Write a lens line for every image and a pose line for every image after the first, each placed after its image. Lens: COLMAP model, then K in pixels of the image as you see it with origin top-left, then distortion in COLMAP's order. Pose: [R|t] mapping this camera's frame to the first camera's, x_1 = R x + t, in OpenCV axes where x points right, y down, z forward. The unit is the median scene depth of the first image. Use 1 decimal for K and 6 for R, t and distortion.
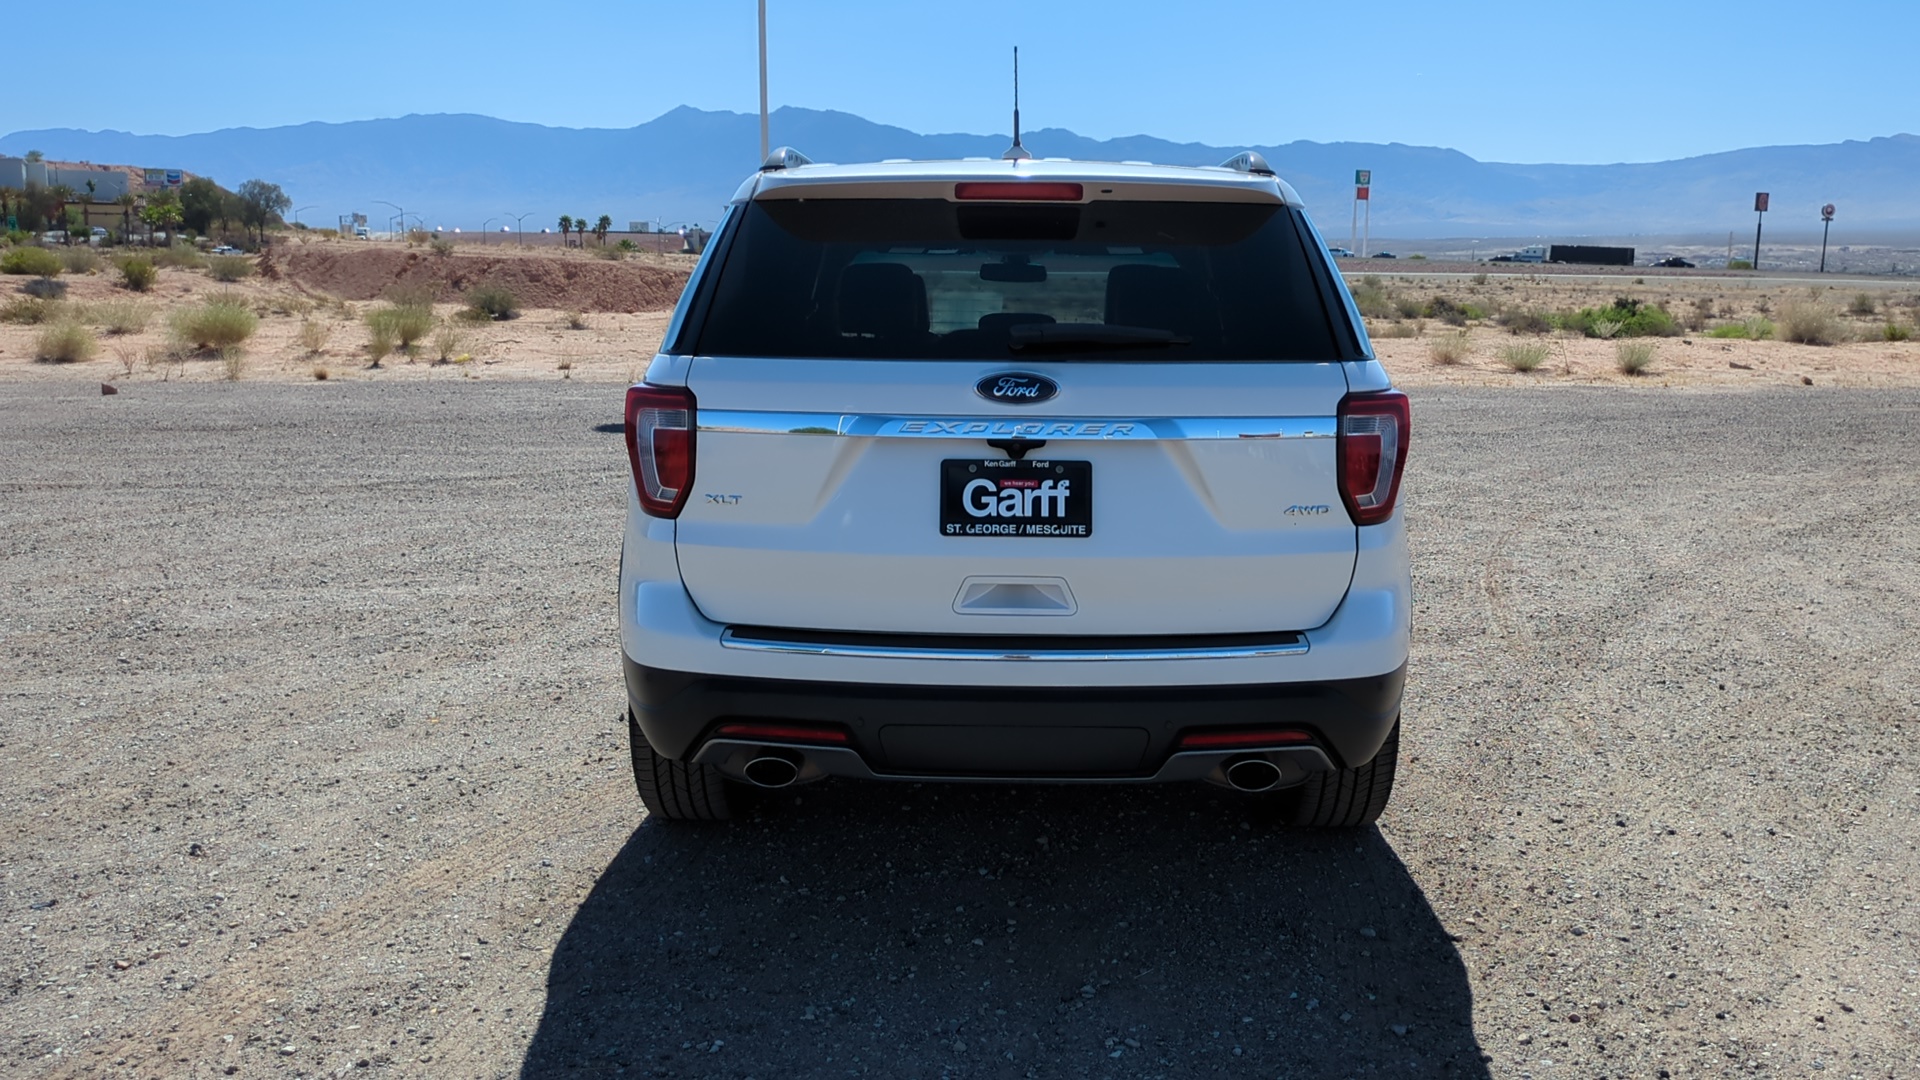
lens RADIAL K [[1643.1, 0, 990.8], [0, 1643.1, 557.2], [0, 0, 1]] dist [0.062438, -0.076895]
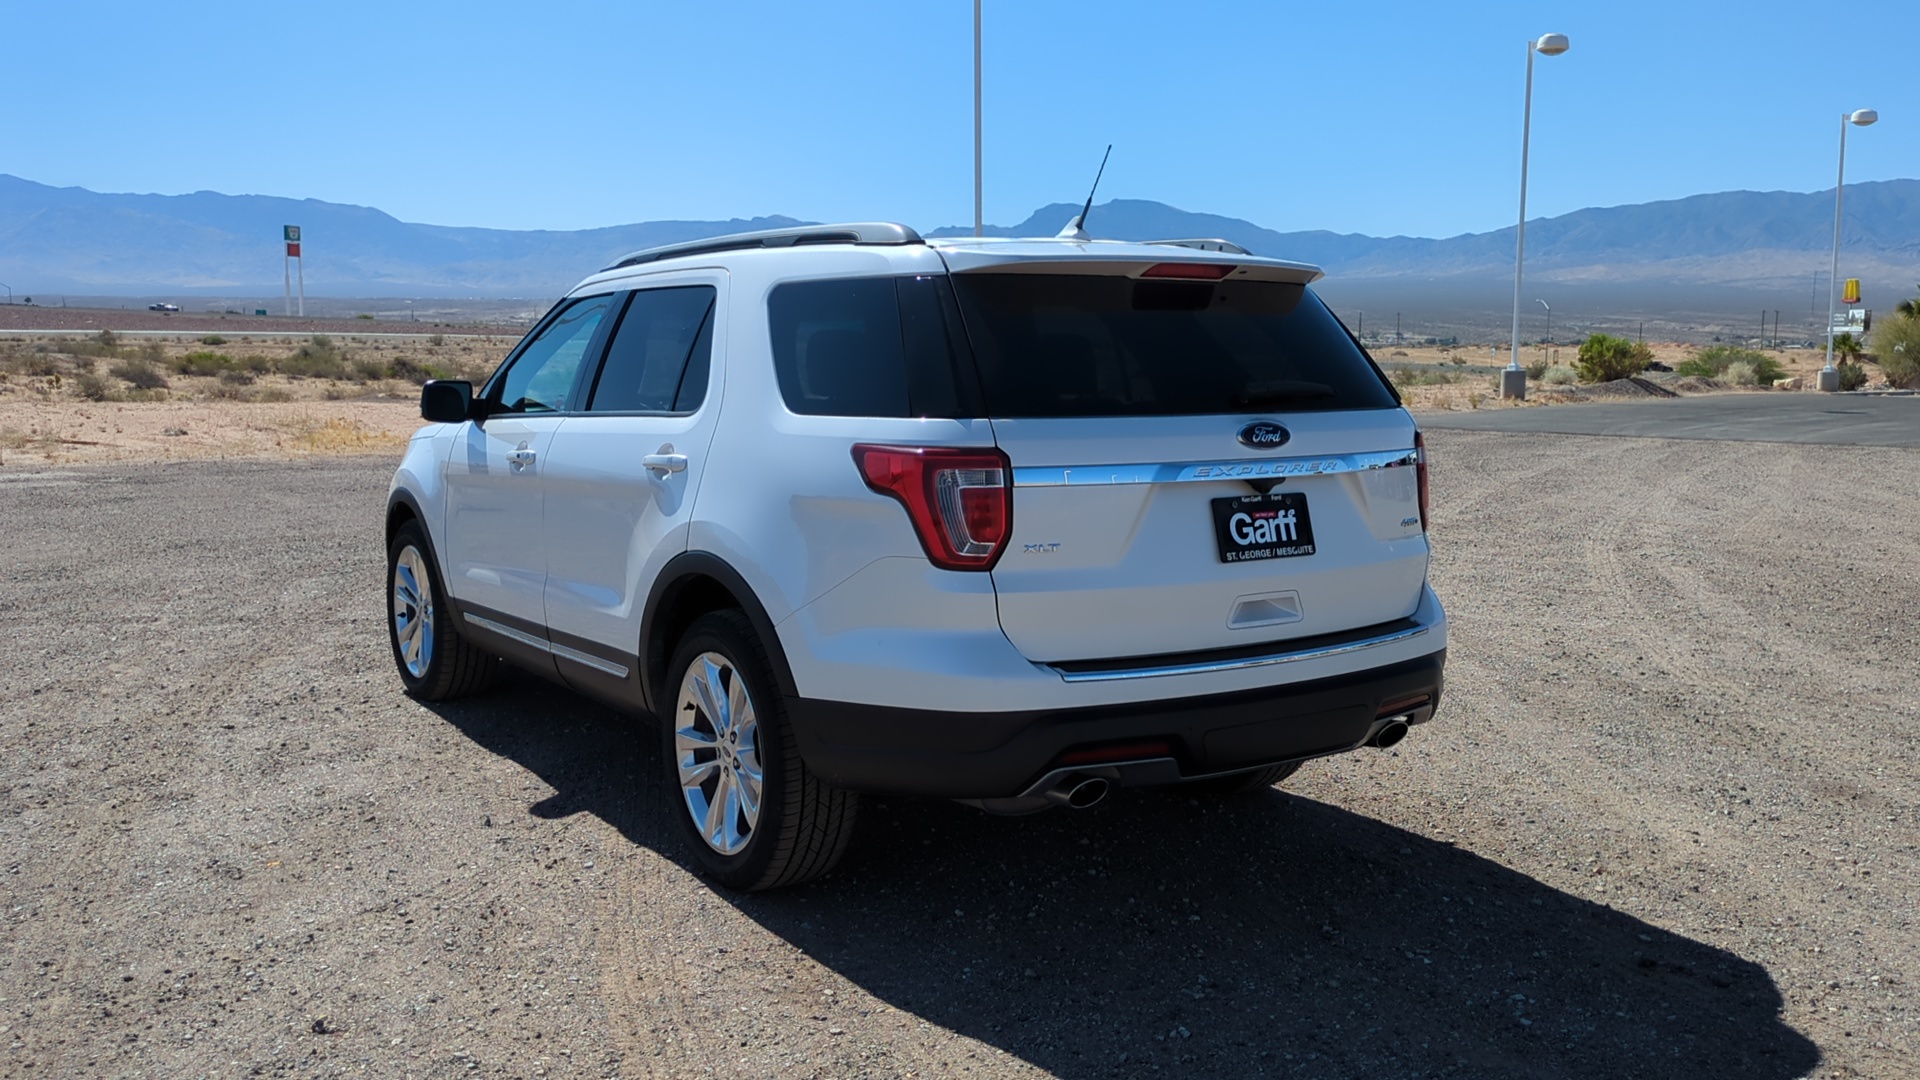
lens RADIAL K [[1643.1, 0, 989.5], [0, 1643.1, 552.6], [0, 0, 1]] dist [0.062438, -0.076895]
pose [[0.820132, -0.077878, 0.566850, -0.825860], [0.099688, 0.994990, -0.007531, -0.028248], [-0.563423, 0.062685, 0.823787, 0.127986]]
